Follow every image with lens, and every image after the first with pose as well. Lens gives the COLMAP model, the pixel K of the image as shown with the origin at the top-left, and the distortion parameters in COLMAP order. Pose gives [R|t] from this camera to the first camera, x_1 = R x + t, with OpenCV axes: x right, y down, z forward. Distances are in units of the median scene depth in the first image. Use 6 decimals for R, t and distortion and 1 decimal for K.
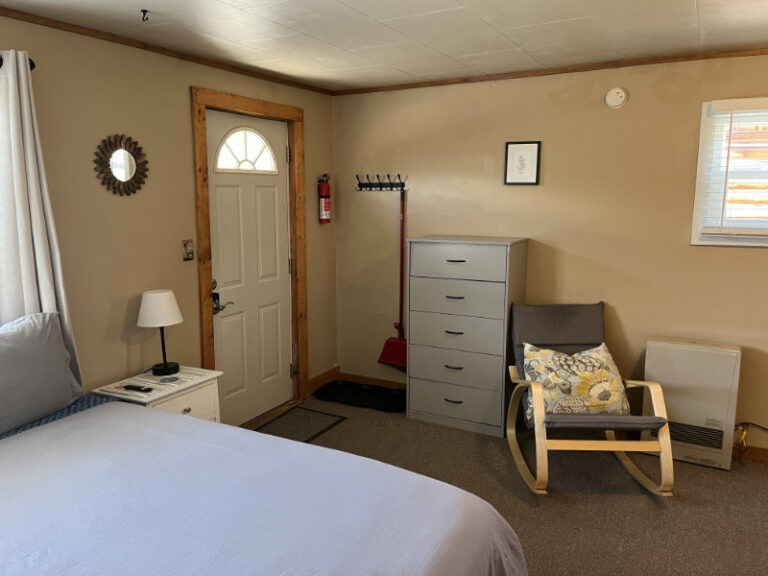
lens RADIAL K [[578.6, 0, 385.3], [0, 578.6, 283.7], [0, 0, 1]] dist [0.000498, 0.001566]
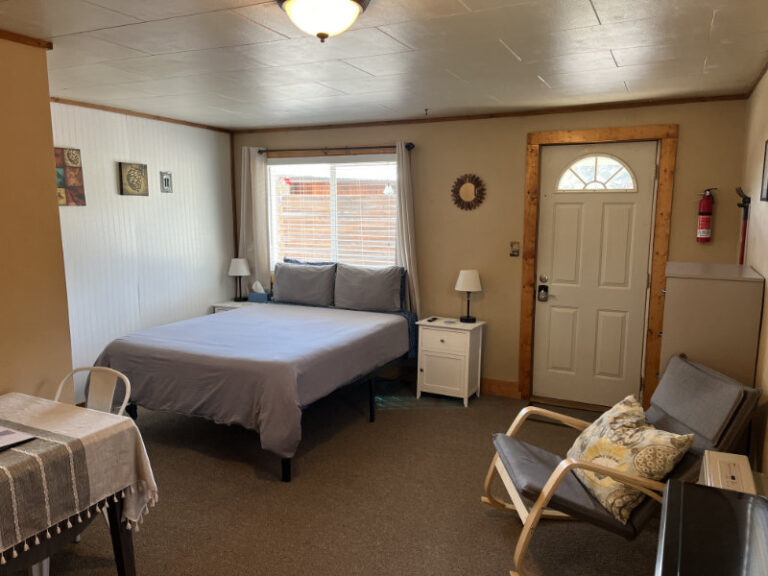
lens RADIAL K [[578.6, 0, 385.2], [0, 578.6, 292.5], [0, 0, 1]] dist [0.000498, 0.001566]
pose [[0.029760, 0.145671, -0.988885, 0.996094], [-0.159120, 0.977398, 0.139190, -0.093299], [0.986811, 0.153209, 0.052267, 0.581067]]
